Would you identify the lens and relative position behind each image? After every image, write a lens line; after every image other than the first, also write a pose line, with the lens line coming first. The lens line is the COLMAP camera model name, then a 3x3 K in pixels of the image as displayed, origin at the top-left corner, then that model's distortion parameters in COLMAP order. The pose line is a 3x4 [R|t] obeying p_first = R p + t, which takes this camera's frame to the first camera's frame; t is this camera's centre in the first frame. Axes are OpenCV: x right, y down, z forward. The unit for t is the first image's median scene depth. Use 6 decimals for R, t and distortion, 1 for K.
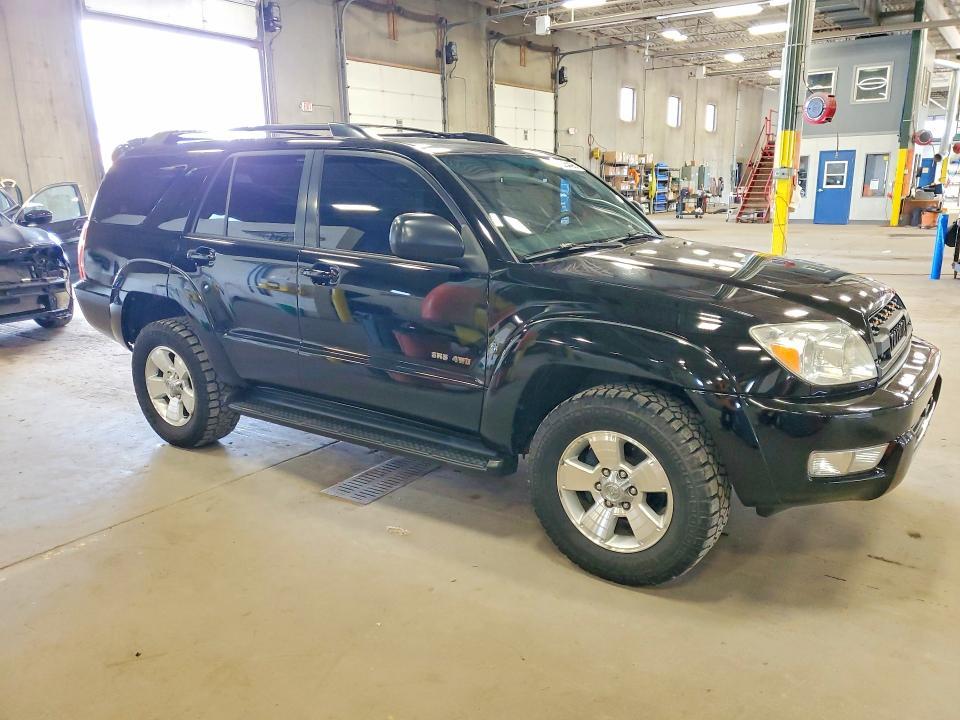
lens RADIAL K [[733.5, 0, 485.7], [0, 733.5, 363.6], [0, 0, 1]] dist [0.012674, -0.000192]
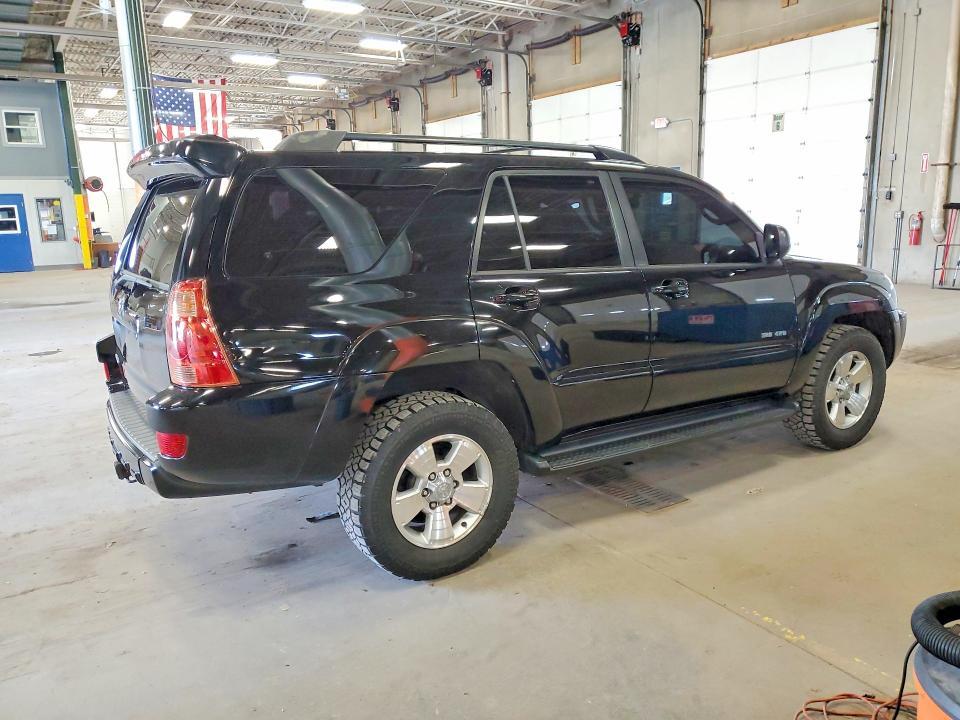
lens RADIAL K [[733.5, 0, 487.5], [0, 733.5, 350.8], [0, 0, 1]] dist [0.012674, -0.000192]
pose [[0.404078, -0.168736, 0.899027, -0.265940], [0.238728, 0.968230, 0.074425, -0.036713], [-0.883023, 0.184550, 0.431522, 0.166012]]
